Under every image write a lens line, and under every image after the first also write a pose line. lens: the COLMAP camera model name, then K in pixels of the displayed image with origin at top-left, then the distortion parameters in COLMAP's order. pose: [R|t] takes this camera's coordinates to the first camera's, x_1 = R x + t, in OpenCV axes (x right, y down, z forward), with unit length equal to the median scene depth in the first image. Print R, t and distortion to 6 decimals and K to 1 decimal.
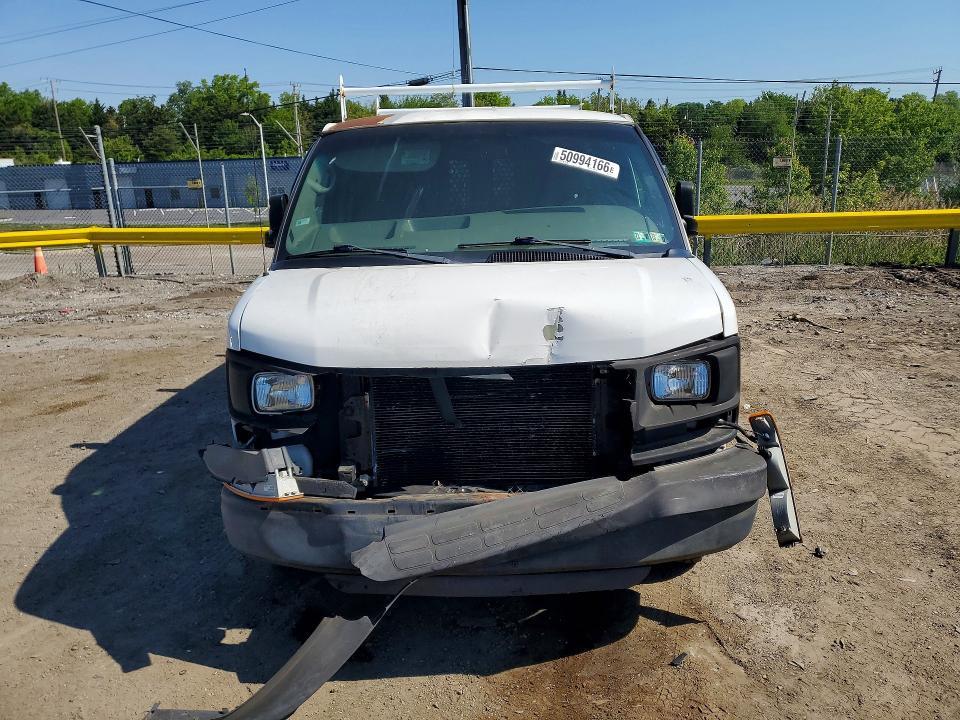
lens RADIAL K [[749.1, 0, 476.7], [0, 749.1, 357.2], [0, 0, 1]] dist [0.008242, 0.009777]
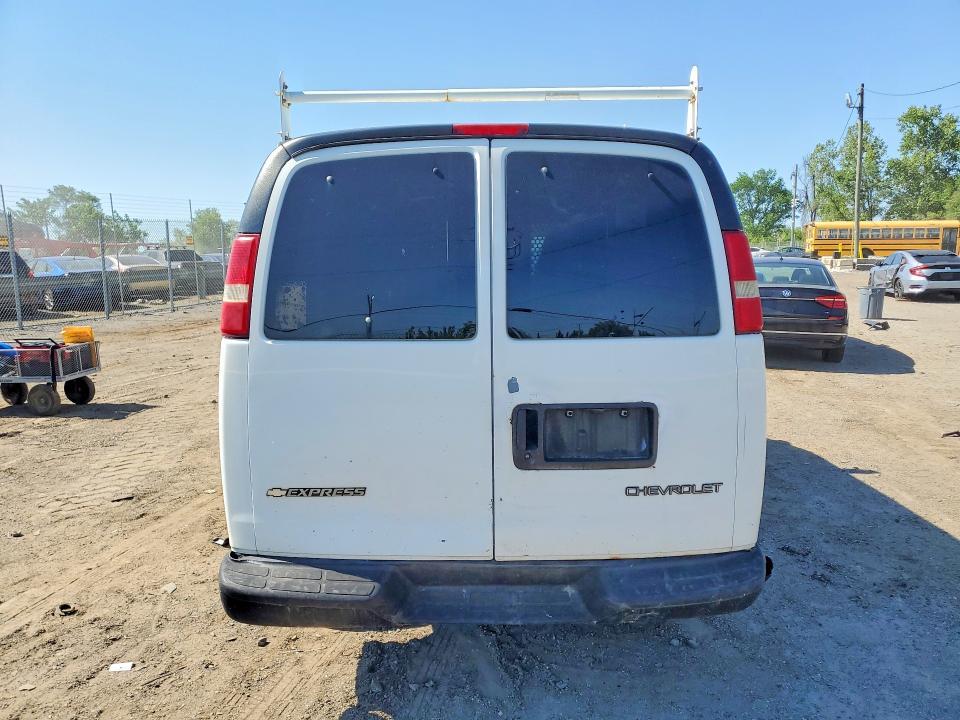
lens RADIAL K [[755.6, 0, 479.6], [0, 755.6, 383.1], [0, 0, 1]] dist [-0.002152, 0.007328]
pose [[-0.999152, 0.041169, 0.000087, 0.020867], [0.037908, 0.919195, 0.391973, -0.506060], [0.016057, 0.391644, -0.919977, 2.225493]]
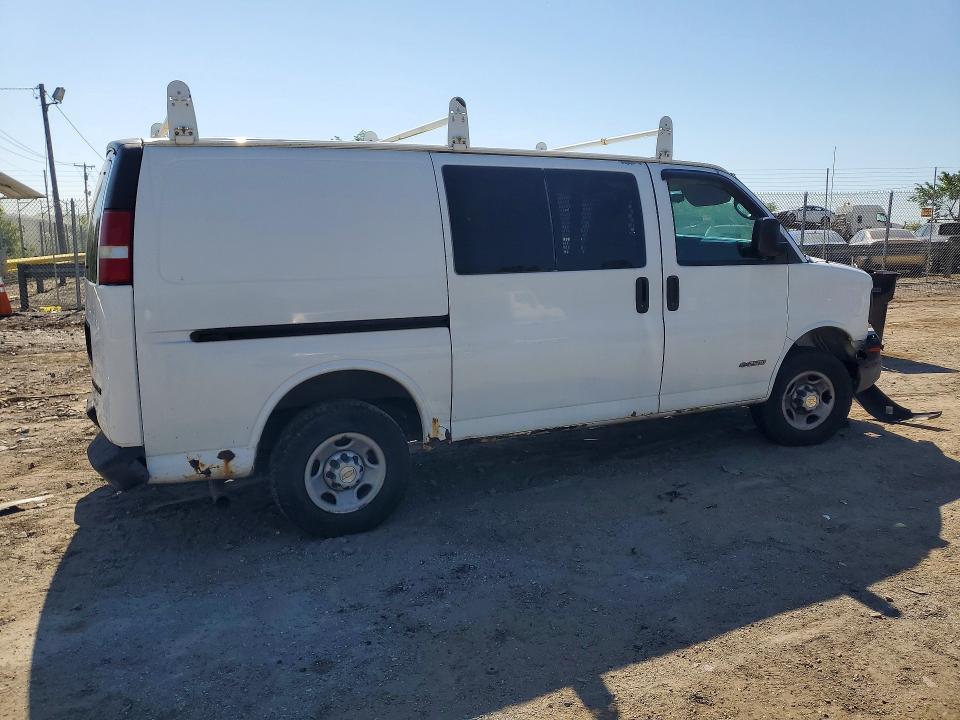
lens RADIAL K [[749.1, 0, 476.7], [0, 749.1, 357.2], [0, 0, 1]] dist [0.008242, 0.009777]
pose [[-0.443227, -0.111048, 0.889504, -1.041050], [0.225324, 0.946636, 0.230456, -0.339426], [-0.867628, 0.302571, -0.394553, 1.699050]]
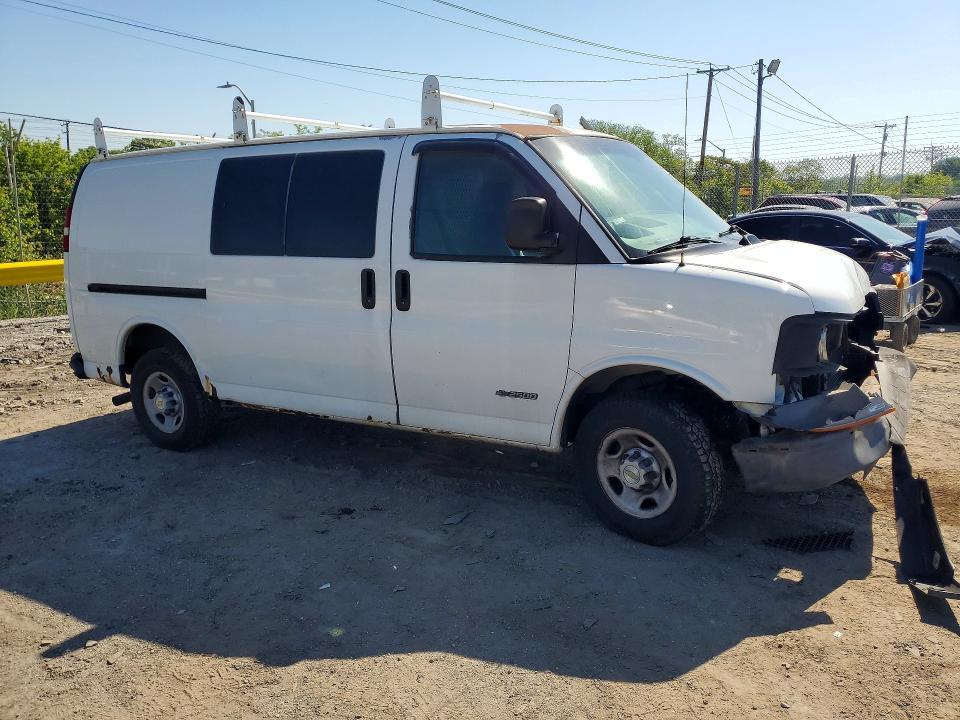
lens RADIAL K [[748.4, 0, 501.1], [0, 748.4, 361.7], [0, 0, 1]] dist [0.046639, -0.002597]
pose [[0.492083, -0.153250, 0.856953, -0.942153], [0.204357, 0.977212, 0.057410, -0.063833], [-0.846222, 0.146874, 0.512187, 0.472356]]
